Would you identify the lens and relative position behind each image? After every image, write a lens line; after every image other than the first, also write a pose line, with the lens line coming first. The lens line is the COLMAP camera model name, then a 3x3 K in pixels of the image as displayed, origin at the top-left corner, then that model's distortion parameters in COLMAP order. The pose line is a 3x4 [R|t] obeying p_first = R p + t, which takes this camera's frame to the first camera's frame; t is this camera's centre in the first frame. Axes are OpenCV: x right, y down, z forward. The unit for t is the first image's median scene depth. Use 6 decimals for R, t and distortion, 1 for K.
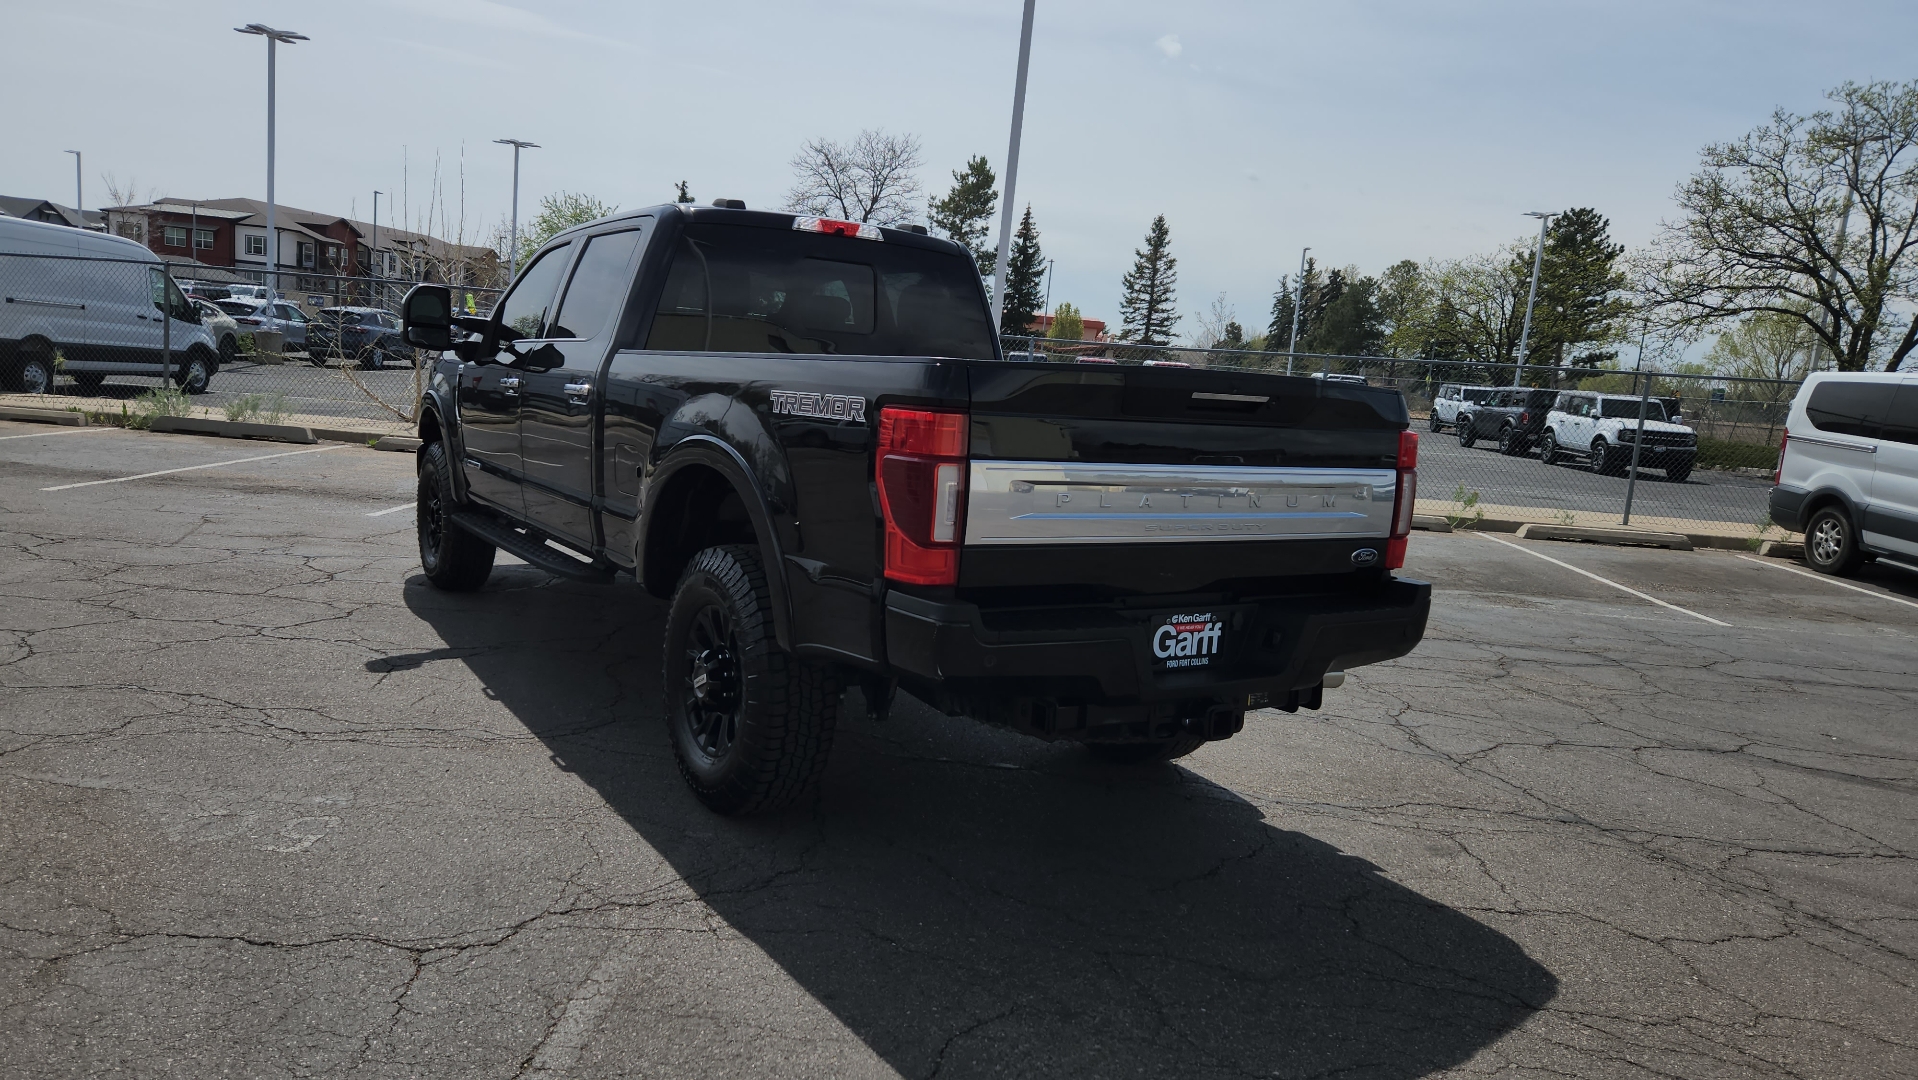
lens RADIAL K [[1284.9, 0, 927.1], [0, 1284.9, 533.7], [0, 0, 1]] dist [0.077471, -0.062932]
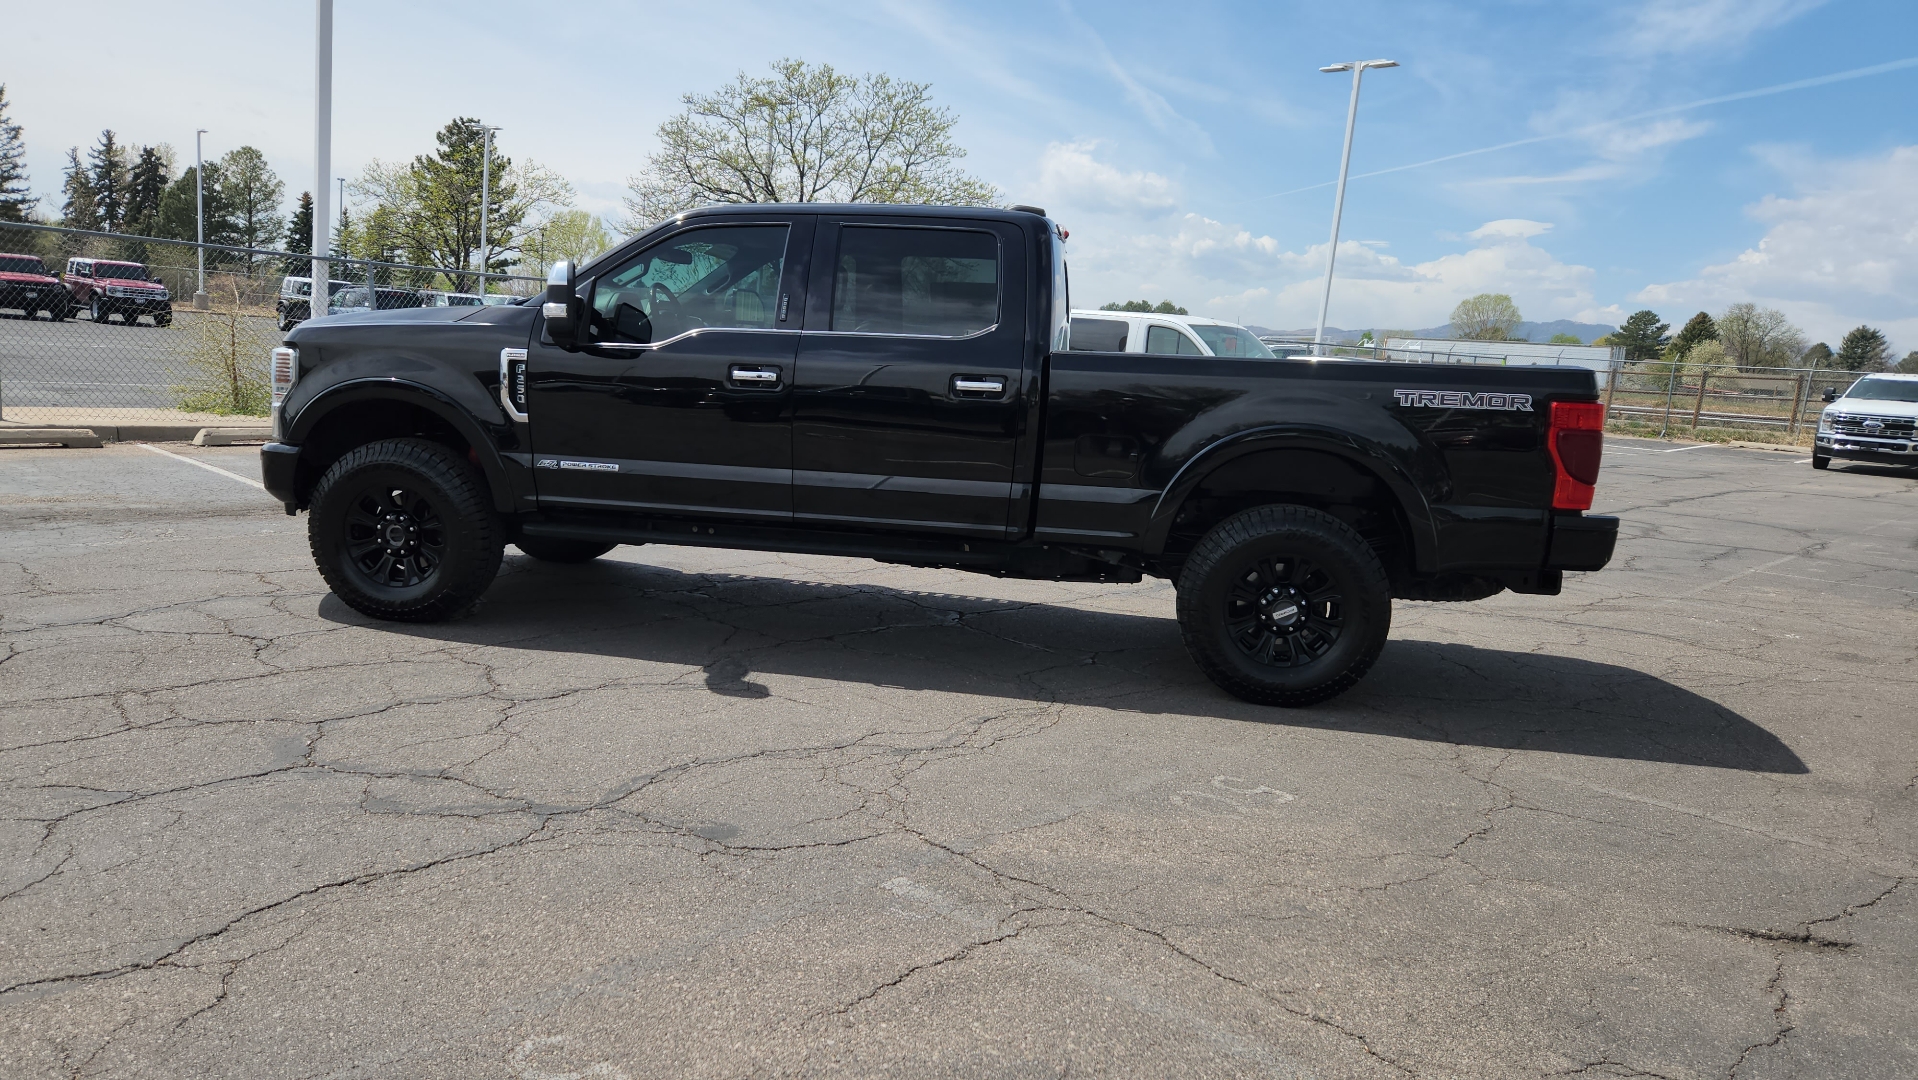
lens RADIAL K [[1284.9, 0, 926.3], [0, 1284.9, 535.1], [0, 0, 1]] dist [0.077471, -0.062932]
pose [[0.656113, -0.141389, 0.741300, -0.195224], [0.081661, 0.989826, 0.116514, -0.020687], [-0.750232, -0.015911, 0.660984, 0.057975]]
